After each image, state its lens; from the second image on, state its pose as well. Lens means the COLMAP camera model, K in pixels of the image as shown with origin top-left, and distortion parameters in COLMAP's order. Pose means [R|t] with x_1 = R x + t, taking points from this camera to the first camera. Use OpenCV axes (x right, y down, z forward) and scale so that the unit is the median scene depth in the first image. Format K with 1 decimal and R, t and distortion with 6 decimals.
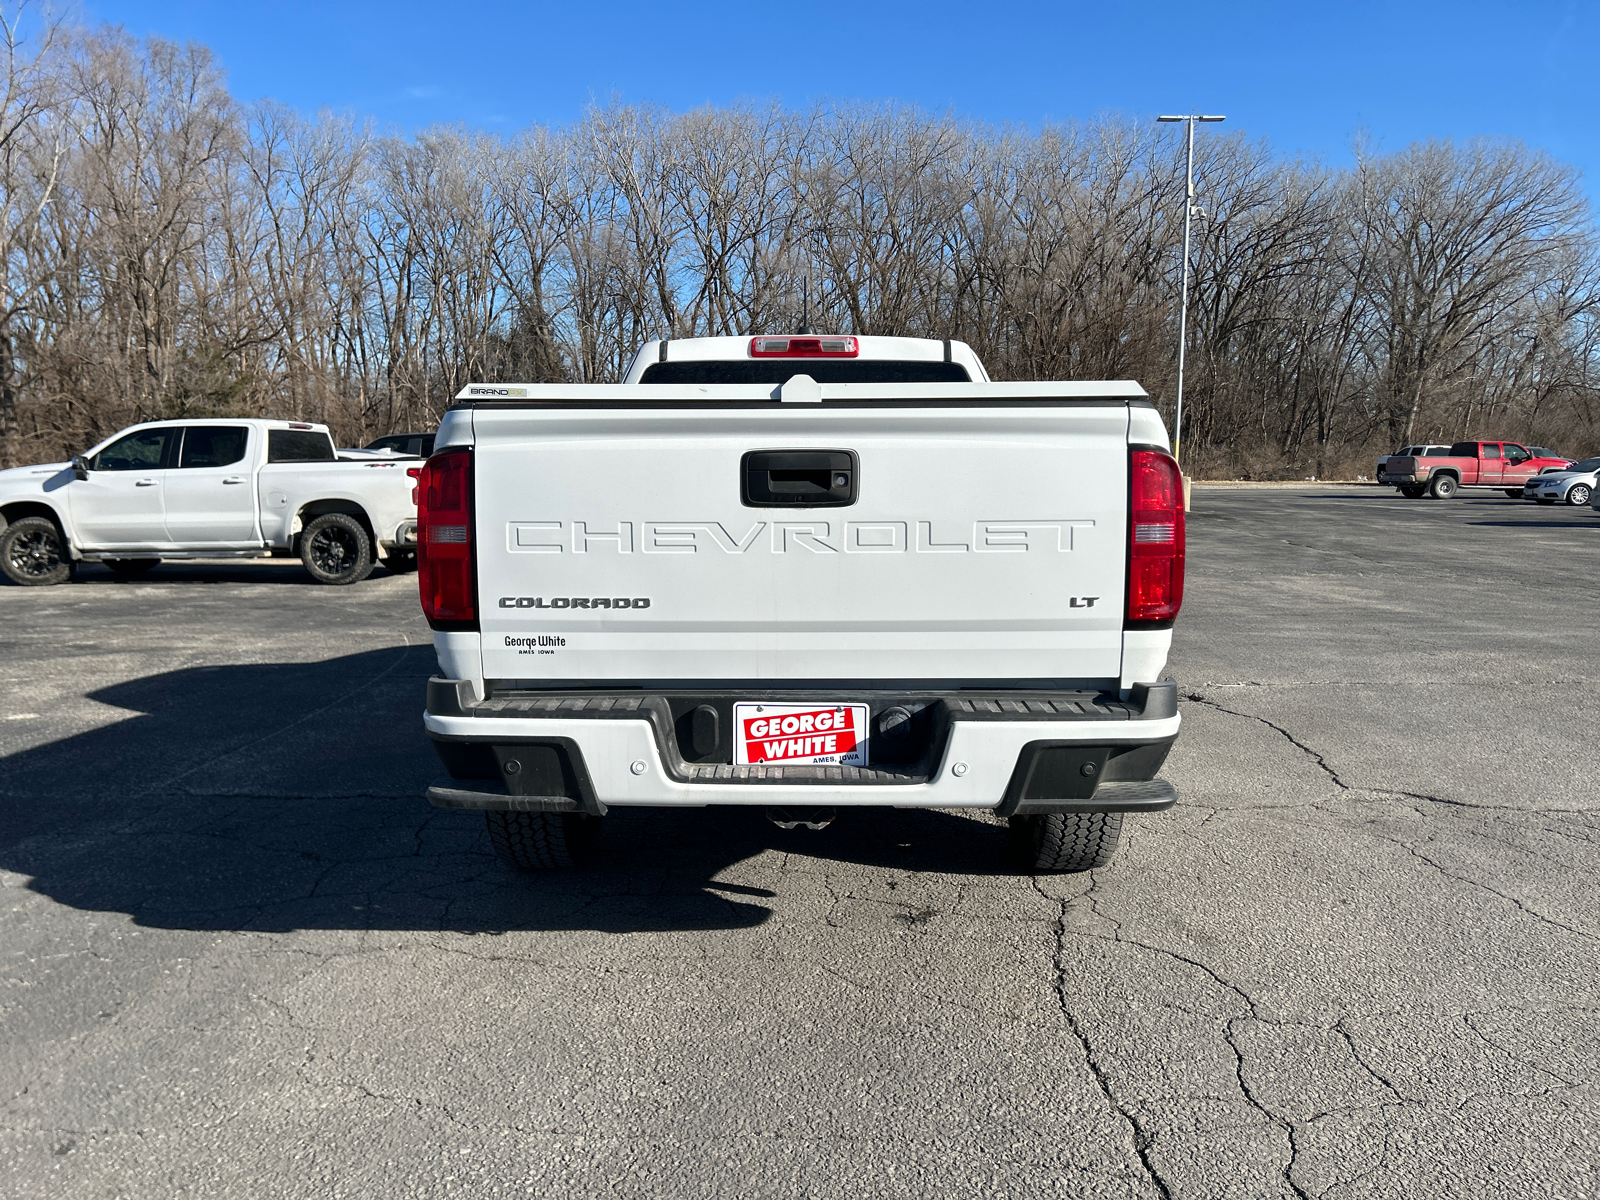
lens RADIAL K [[1195.2, 0, 803.7], [0, 1195.2, 602.4], [0, 0, 1]] dist [0.063923, -0.072934]
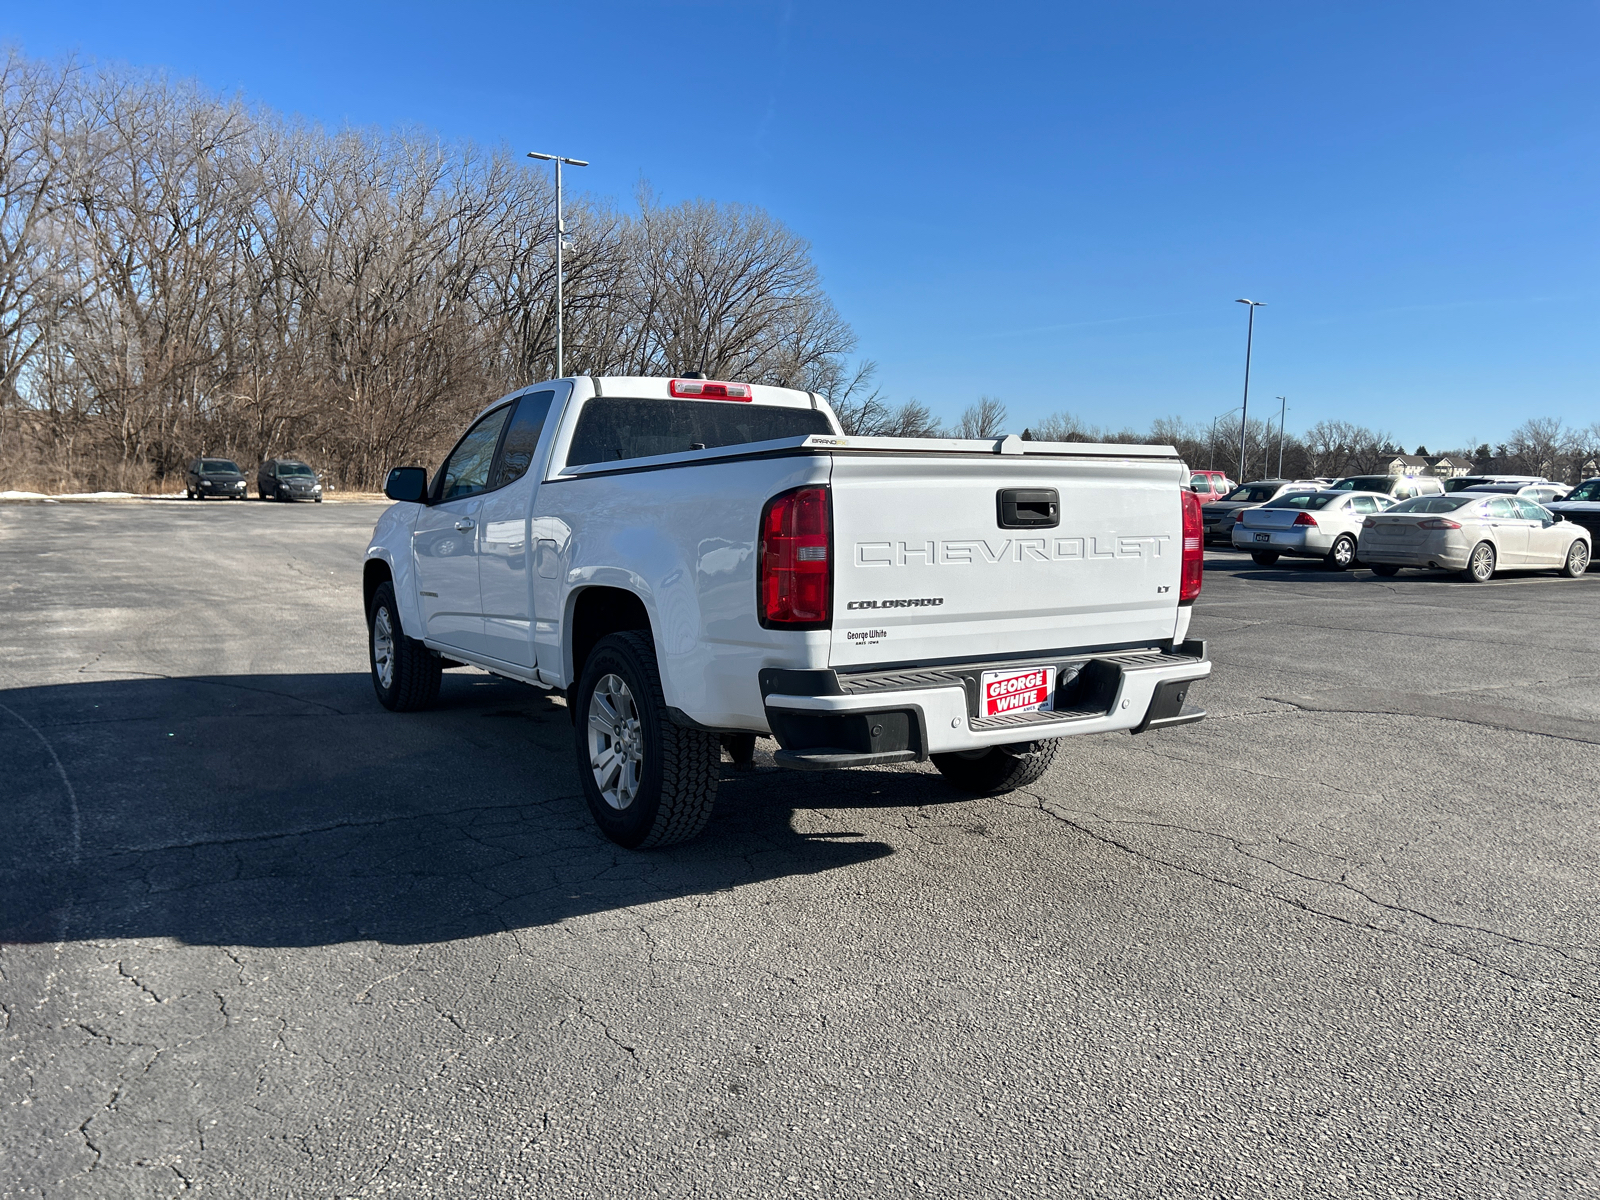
lens RADIAL K [[1195.2, 0, 800.2], [0, 1195.2, 601.2], [0, 0, 1]] dist [0.063923, -0.072934]
pose [[0.845010, -0.039639, 0.533280, -0.805565], [0.046845, 0.998902, 0.000020, -0.005869], [-0.532695, 0.024965, 0.845939, -0.043031]]
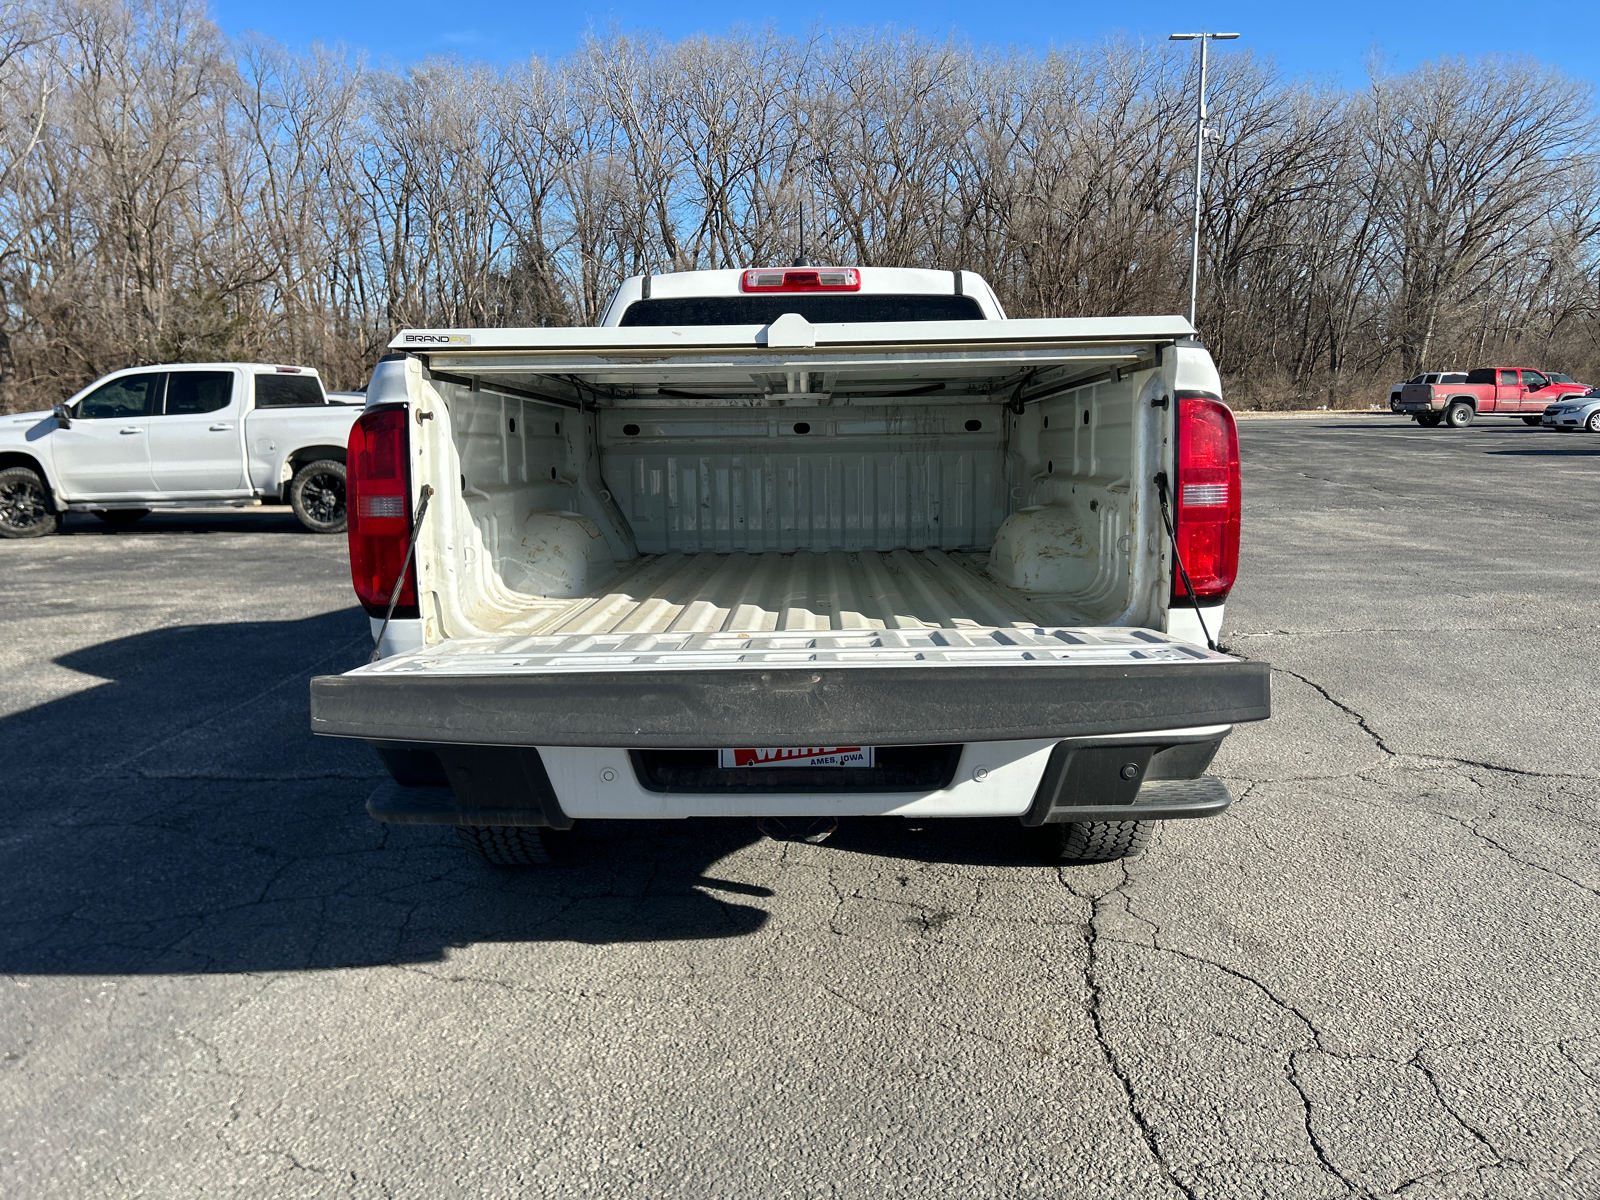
lens RADIAL K [[1195.2, 0, 805.3], [0, 1195.2, 587.7], [0, 0, 1]] dist [0.063923, -0.072934]
pose [[0.999908, -0.012558, -0.005113, 0.008504], [0.012756, 0.999089, 0.040721, -0.025155], [0.004597, -0.040783, 0.999157, 0.116080]]
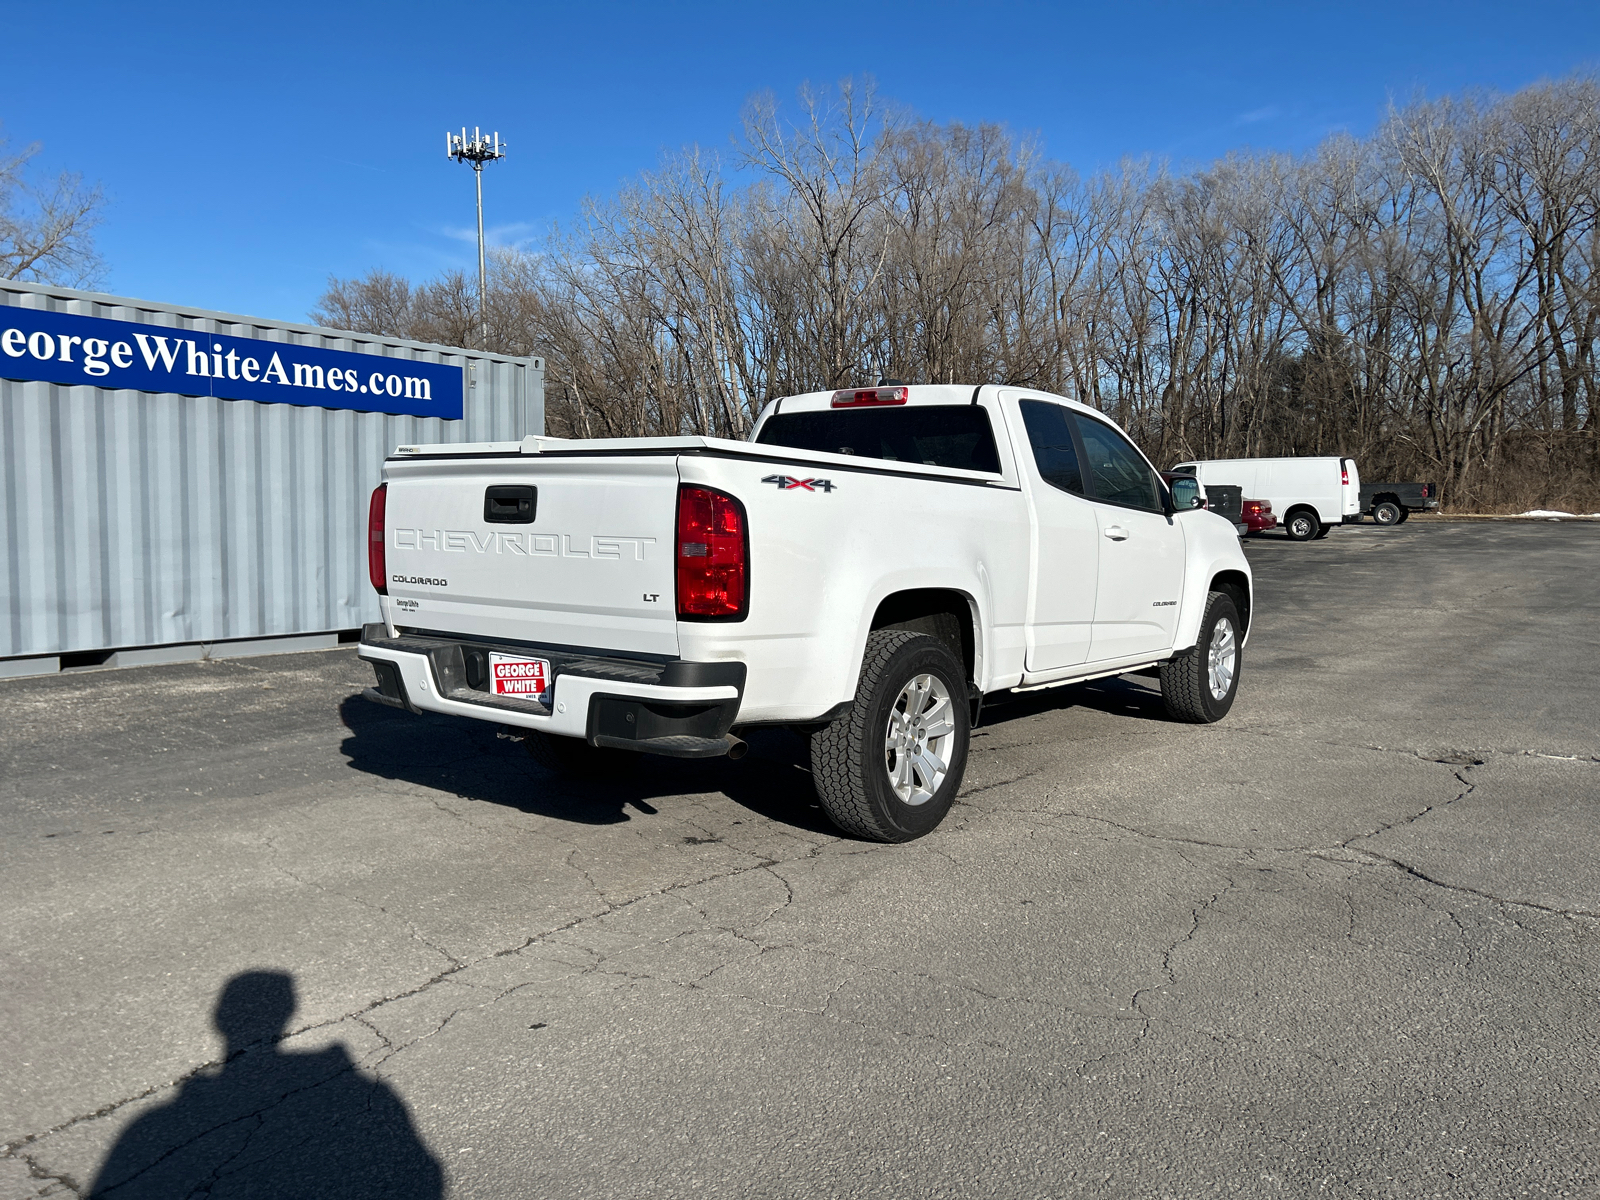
lens RADIAL K [[1195.2, 0, 813.2], [0, 1195.2, 605.7], [0, 0, 1]] dist [0.063923, -0.072934]
pose [[0.807081, 0.059572, -0.587427, 0.971114], [-0.071017, 0.997469, 0.003583, -0.007742], [0.586154, 0.038826, 0.809269, 0.007200]]
